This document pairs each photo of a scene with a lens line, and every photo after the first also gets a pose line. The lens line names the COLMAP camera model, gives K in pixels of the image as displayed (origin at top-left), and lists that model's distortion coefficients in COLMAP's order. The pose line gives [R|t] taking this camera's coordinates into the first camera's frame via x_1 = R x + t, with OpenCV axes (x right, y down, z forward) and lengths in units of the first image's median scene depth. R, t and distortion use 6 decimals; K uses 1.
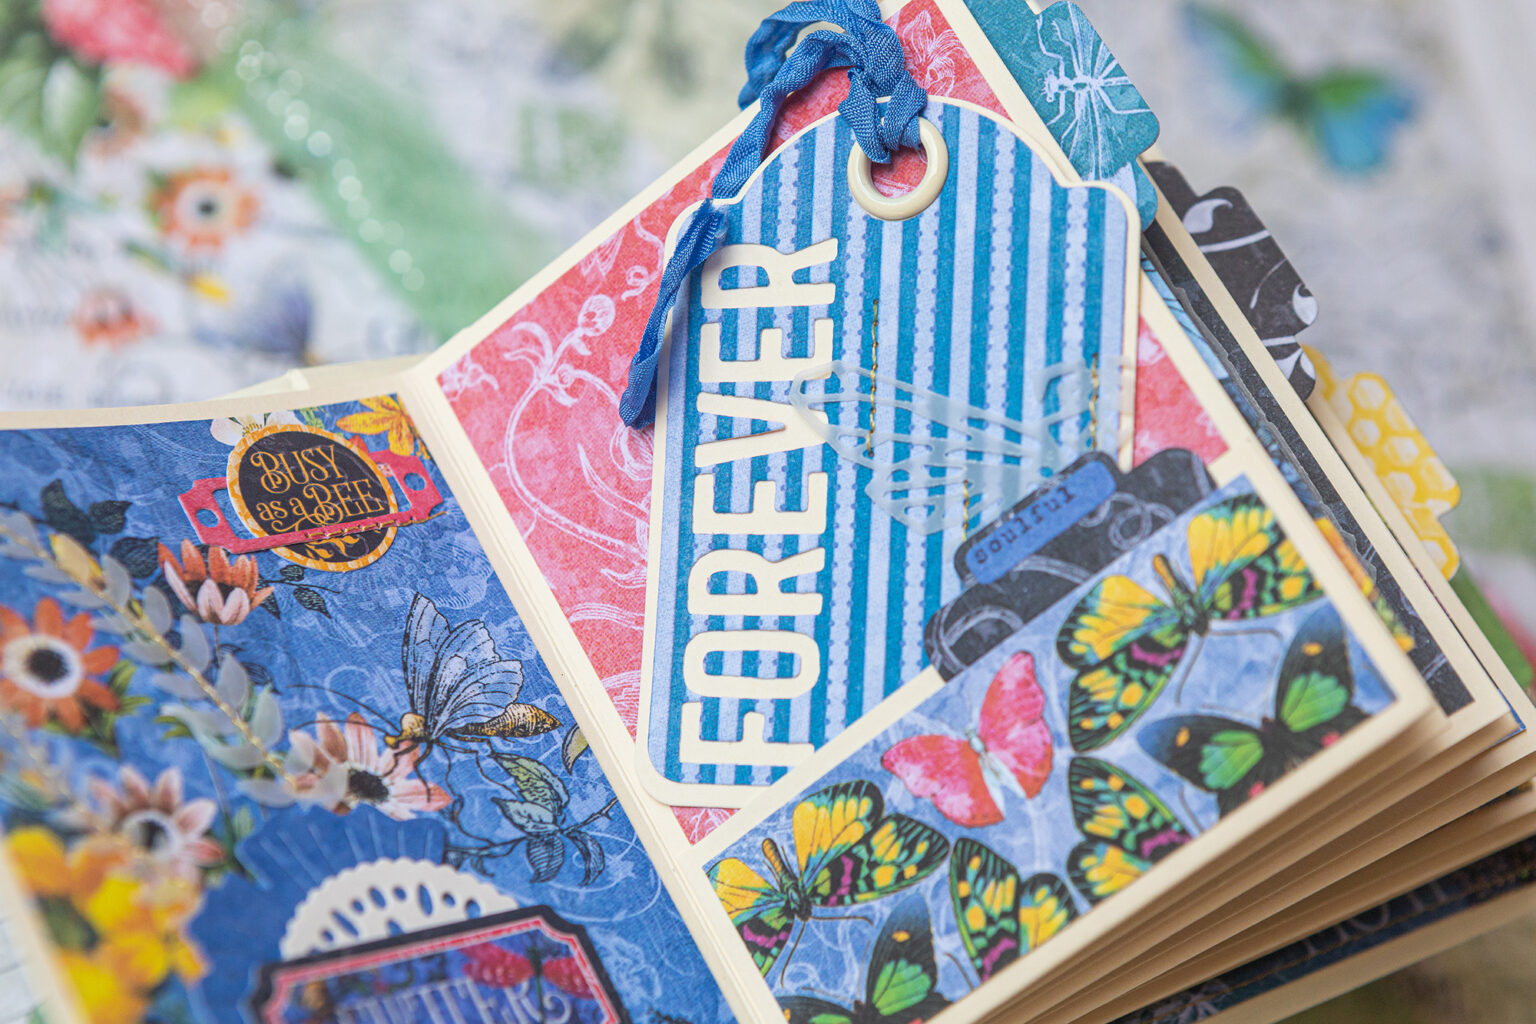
lens RADIAL K [[3013.6, 0, 768.0], [0, 3013.6, 512.0], [0, 0, 1]] dist [0.025250, -0.013425]
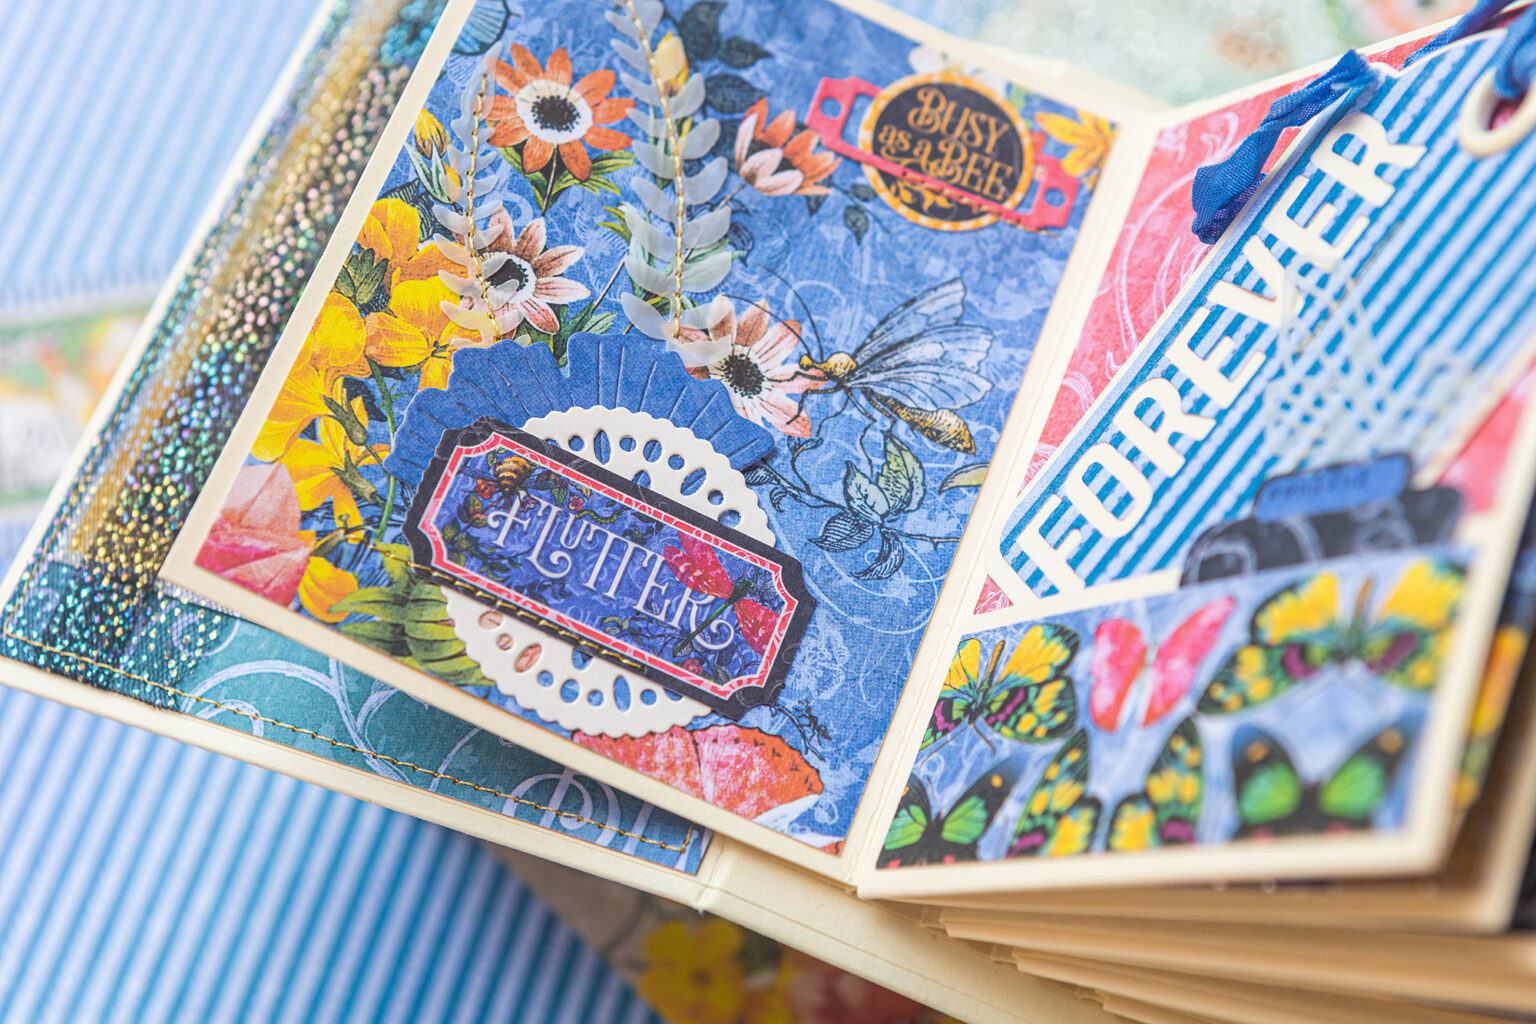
lens RADIAL K [[3013.6, 0, 768.0], [0, 3013.6, 512.0], [0, 0, 1]] dist [0.025250, -0.013425]
pose [[0.606911, 0.518727, -0.602148, 0.517754], [-0.497658, 0.838757, 0.220962, -0.103240], [0.619674, 0.165559, 0.767199, 0.201692]]
